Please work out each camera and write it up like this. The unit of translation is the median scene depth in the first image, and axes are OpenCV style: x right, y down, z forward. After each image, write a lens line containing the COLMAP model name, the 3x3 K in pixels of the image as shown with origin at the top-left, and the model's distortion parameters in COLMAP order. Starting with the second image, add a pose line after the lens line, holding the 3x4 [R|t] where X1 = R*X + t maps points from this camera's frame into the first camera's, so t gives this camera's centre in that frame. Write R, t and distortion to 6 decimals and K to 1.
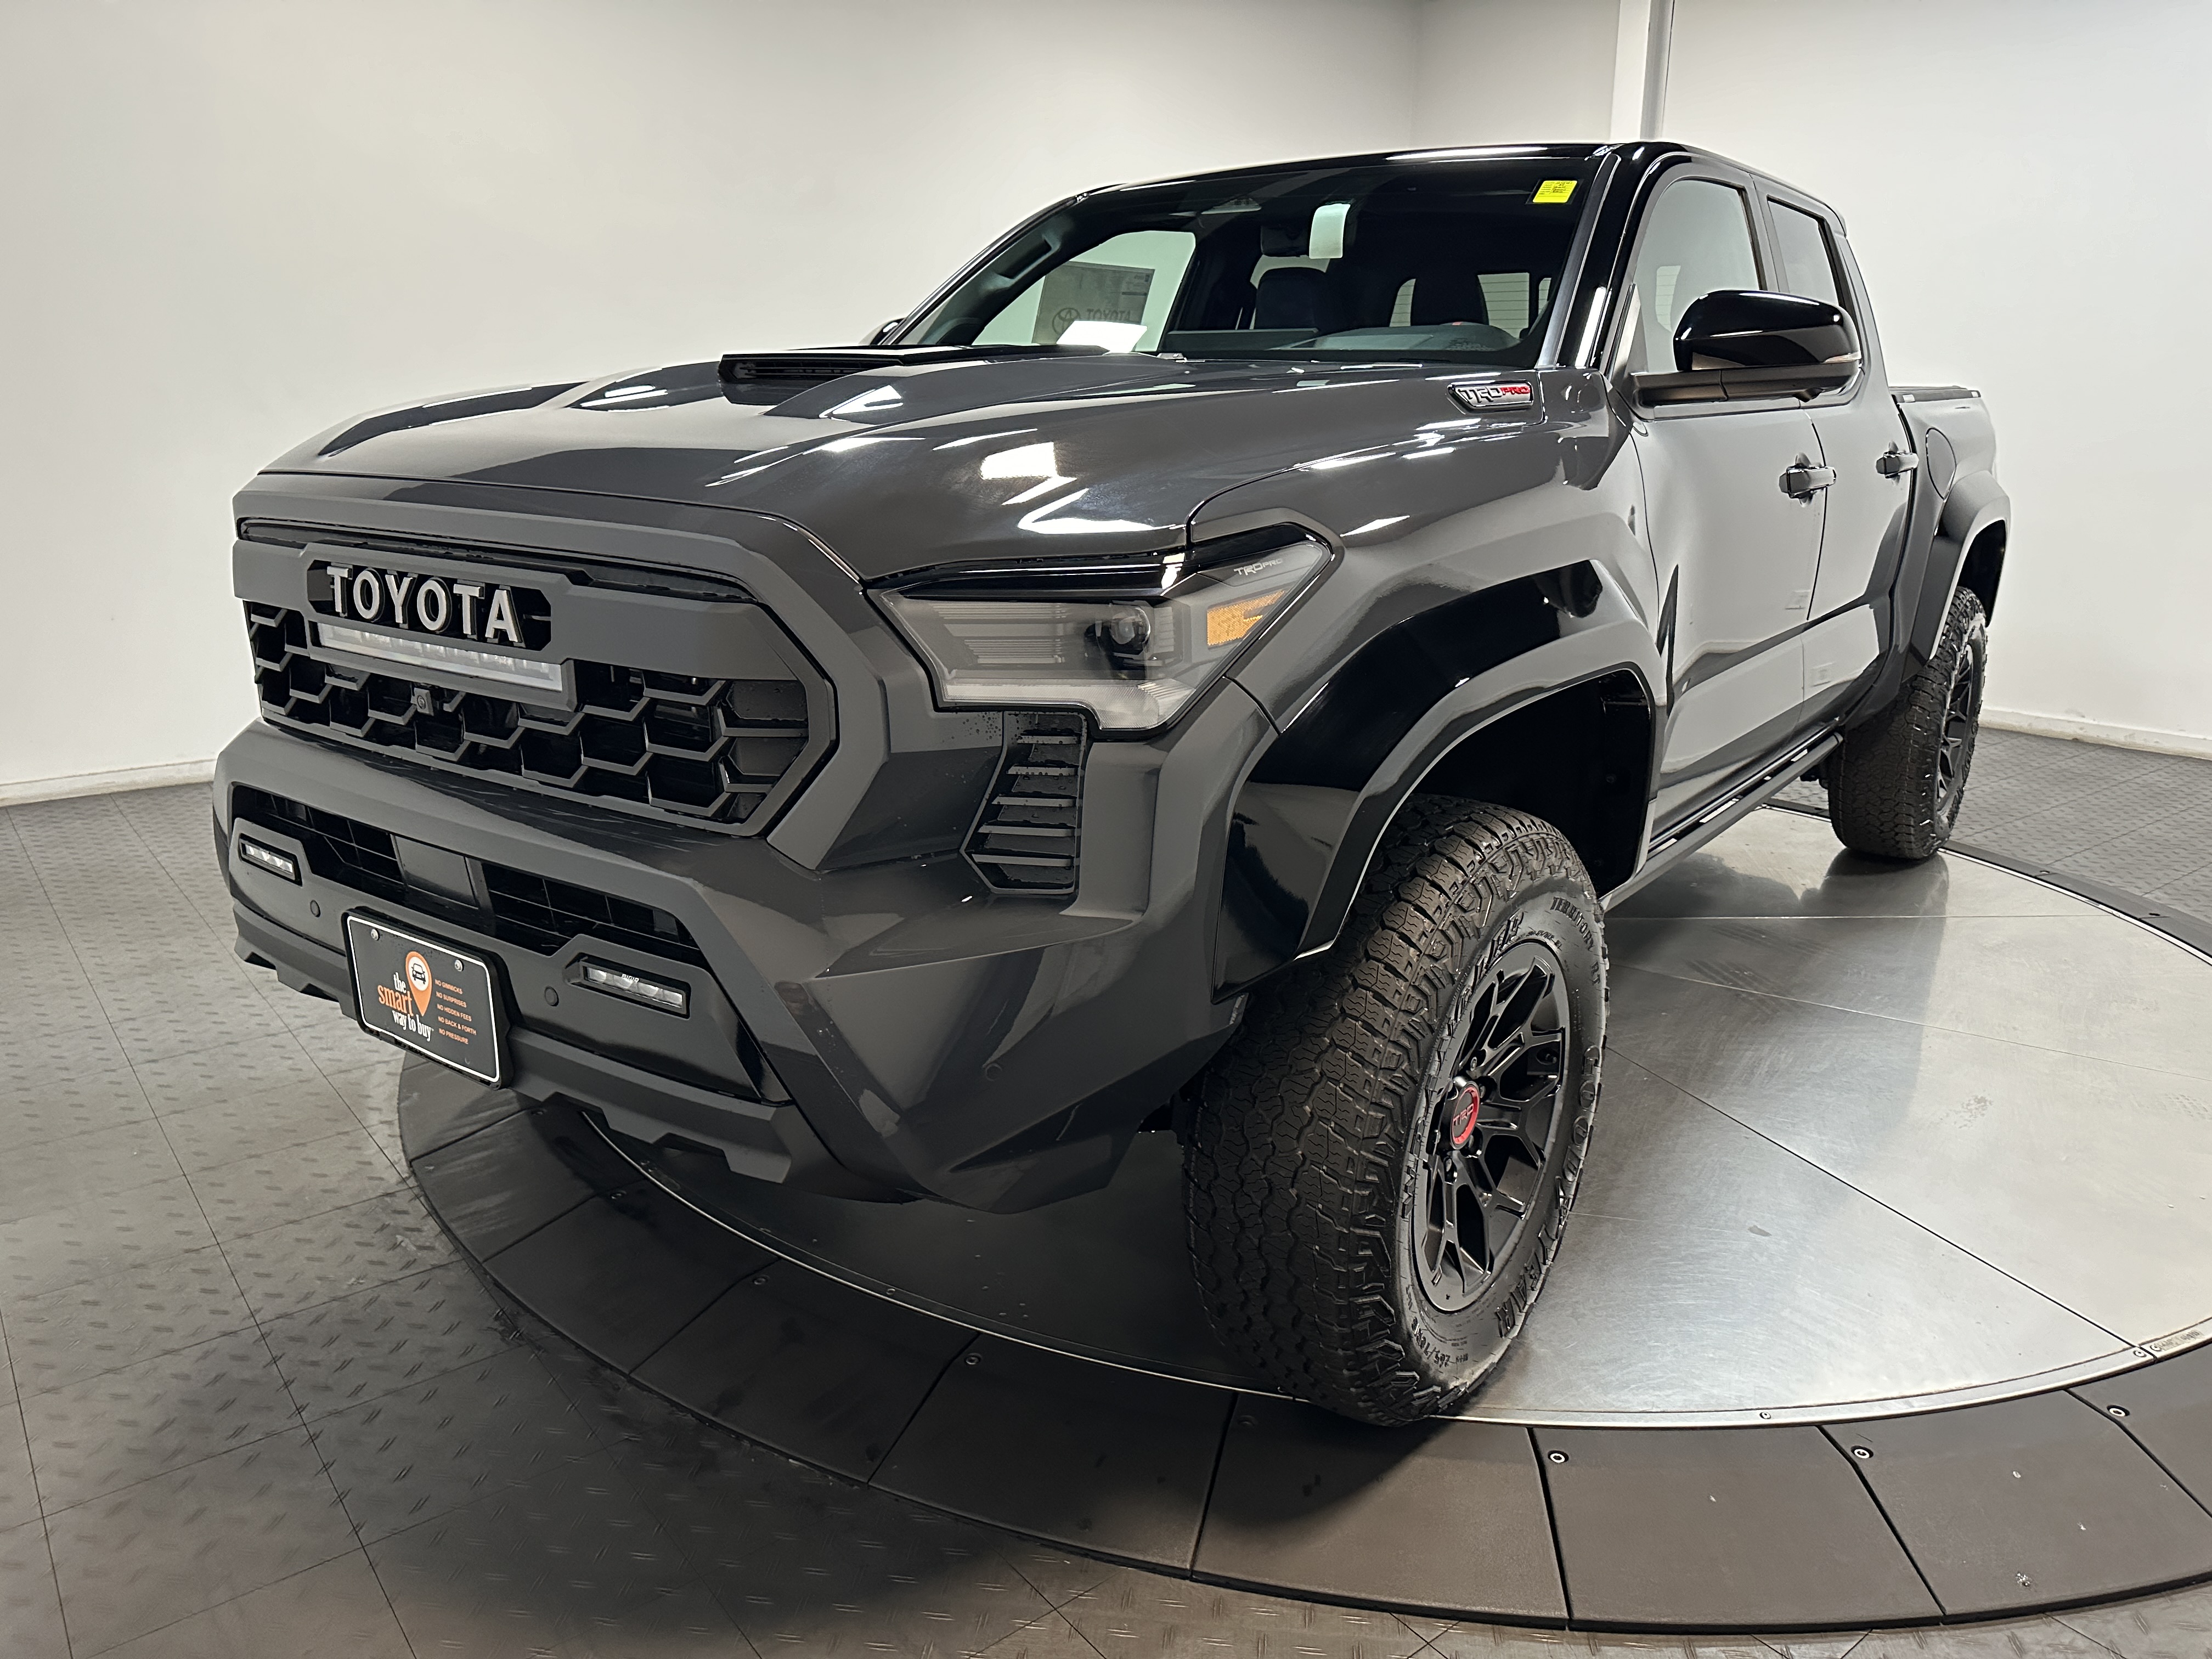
lens RADIAL K [[1569.6, 0, 1114.2], [0, 1569.6, 826.7], [0, 0, 1]] dist [0.018166, -0.039198]
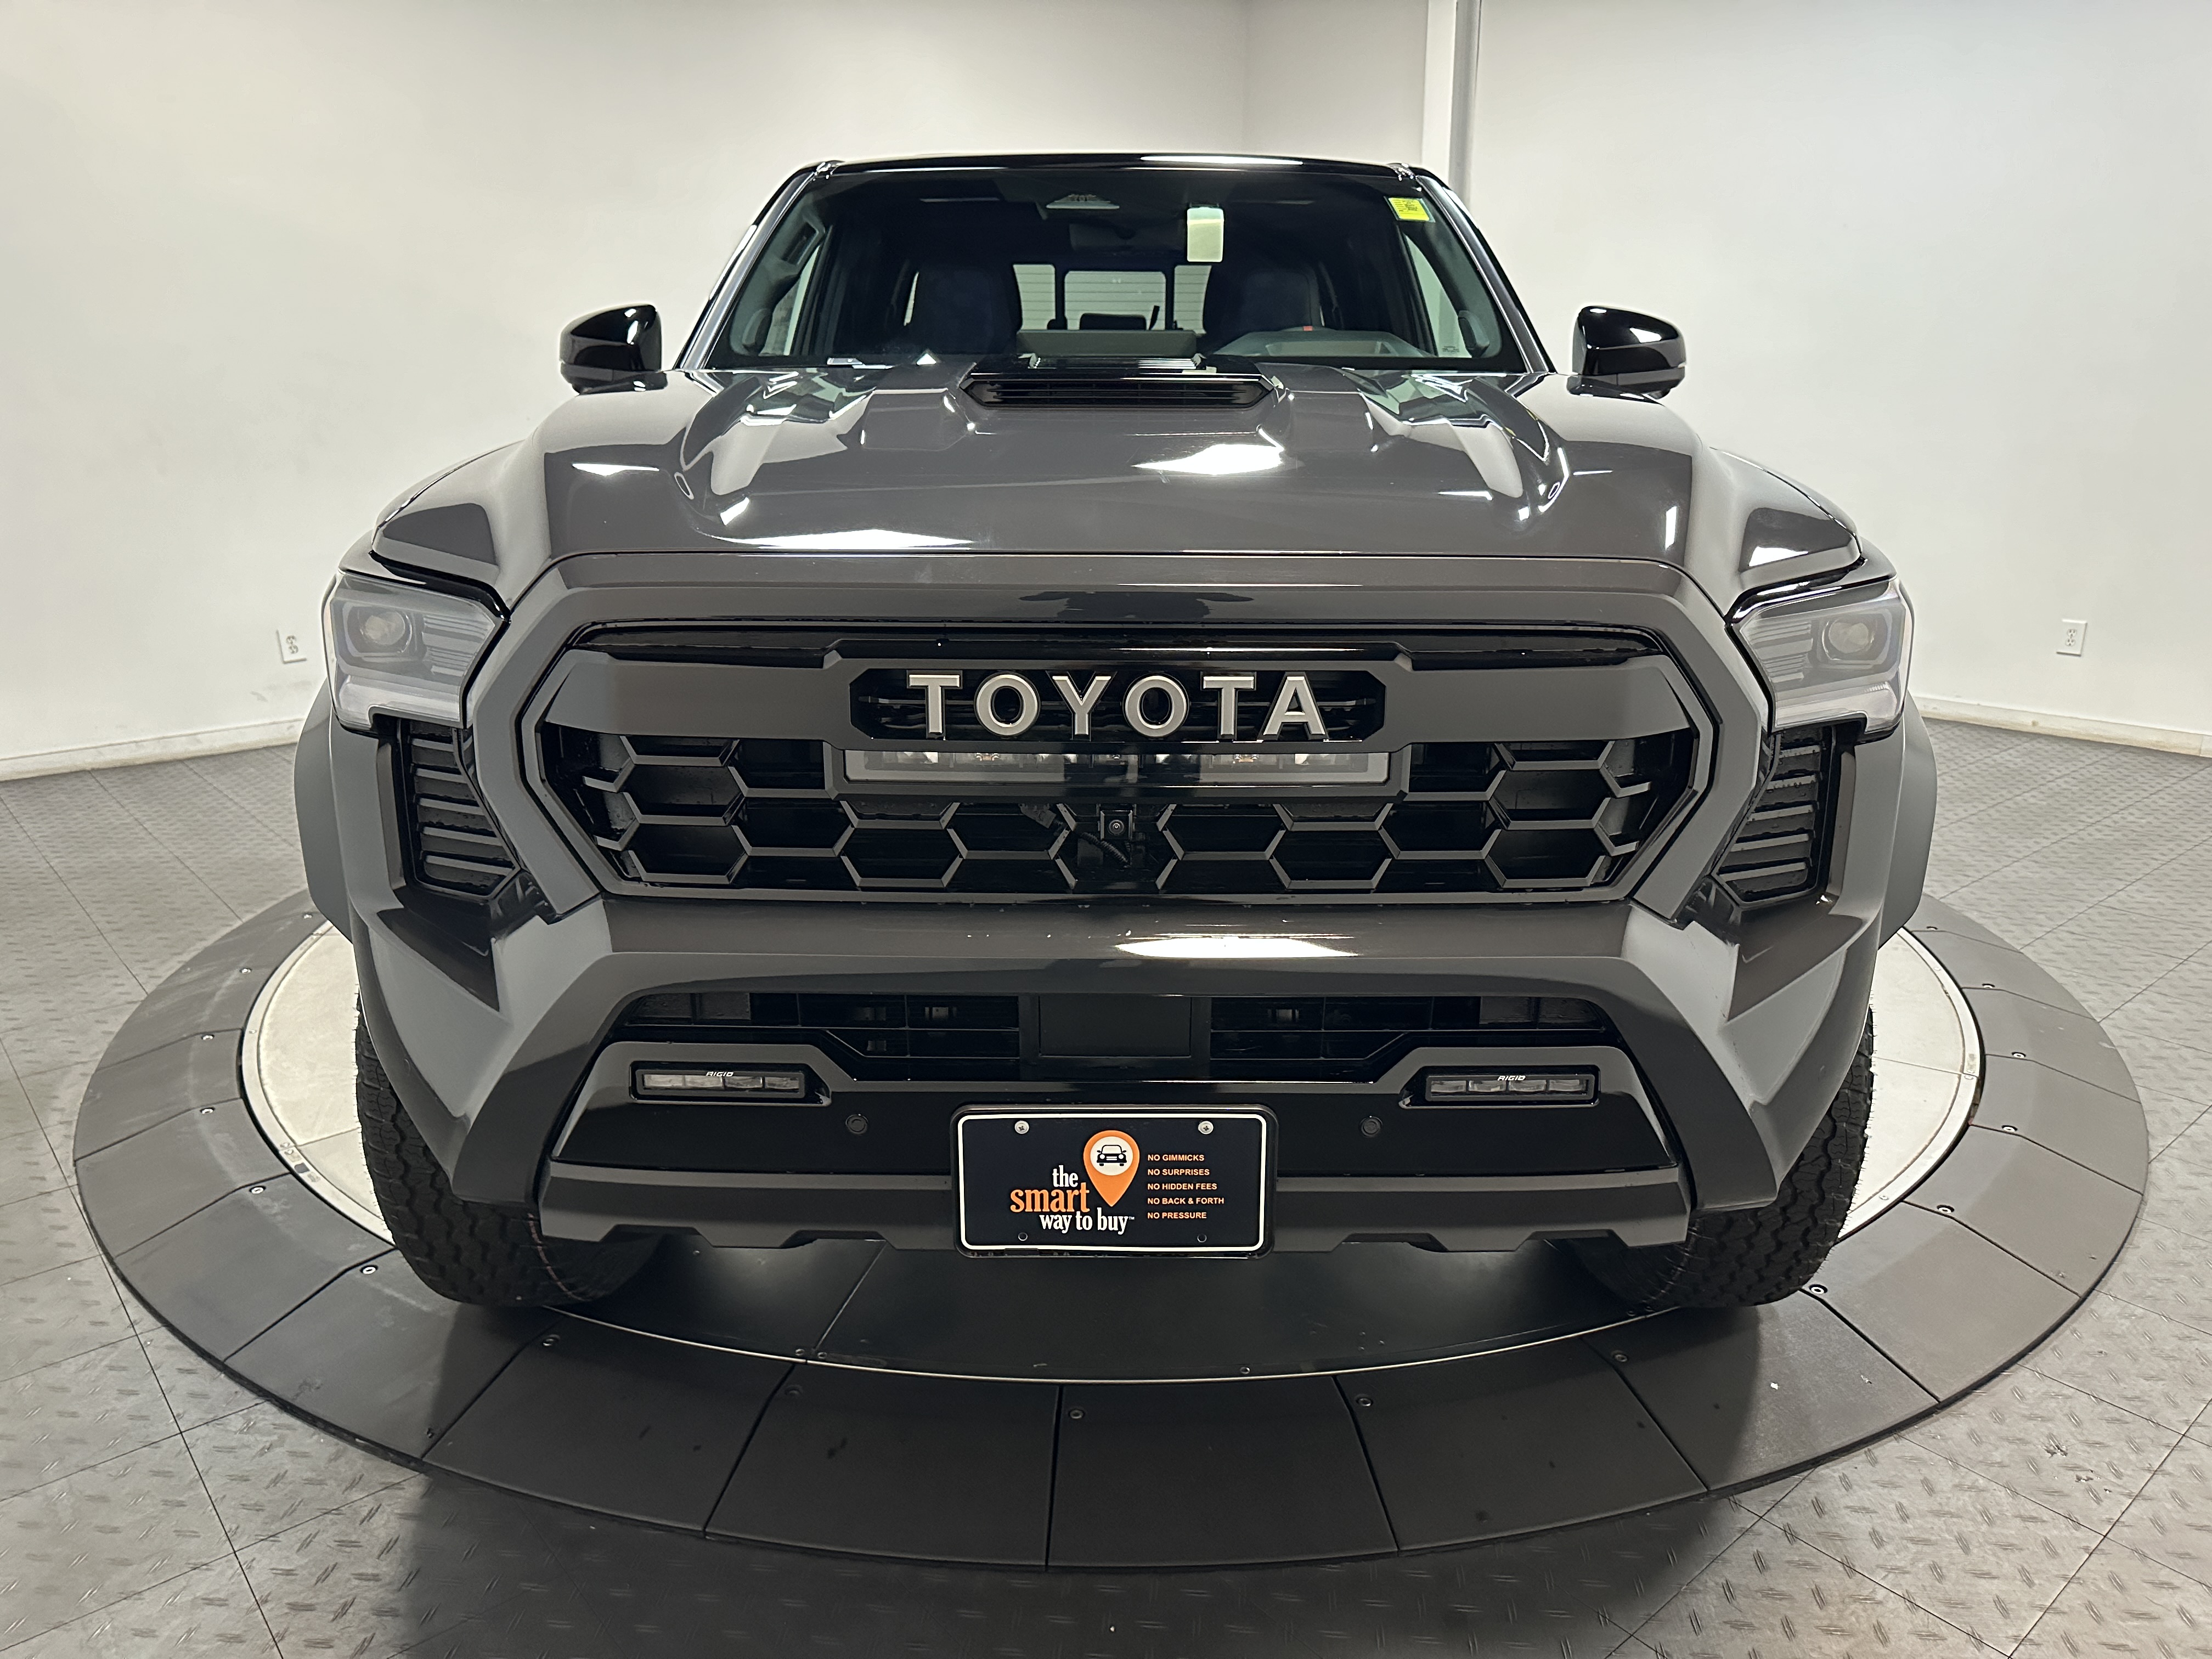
lens RADIAL K [[1569.6, 0, 1086.1], [0, 1569.6, 828.8], [0, 0, 1]] dist [0.018166, -0.039198]
pose [[0.825355, -0.175708, 0.536578, -0.938967], [0.164557, 0.983945, 0.069084, -0.144368], [-0.540102, 0.031279, 0.841018, 0.345549]]
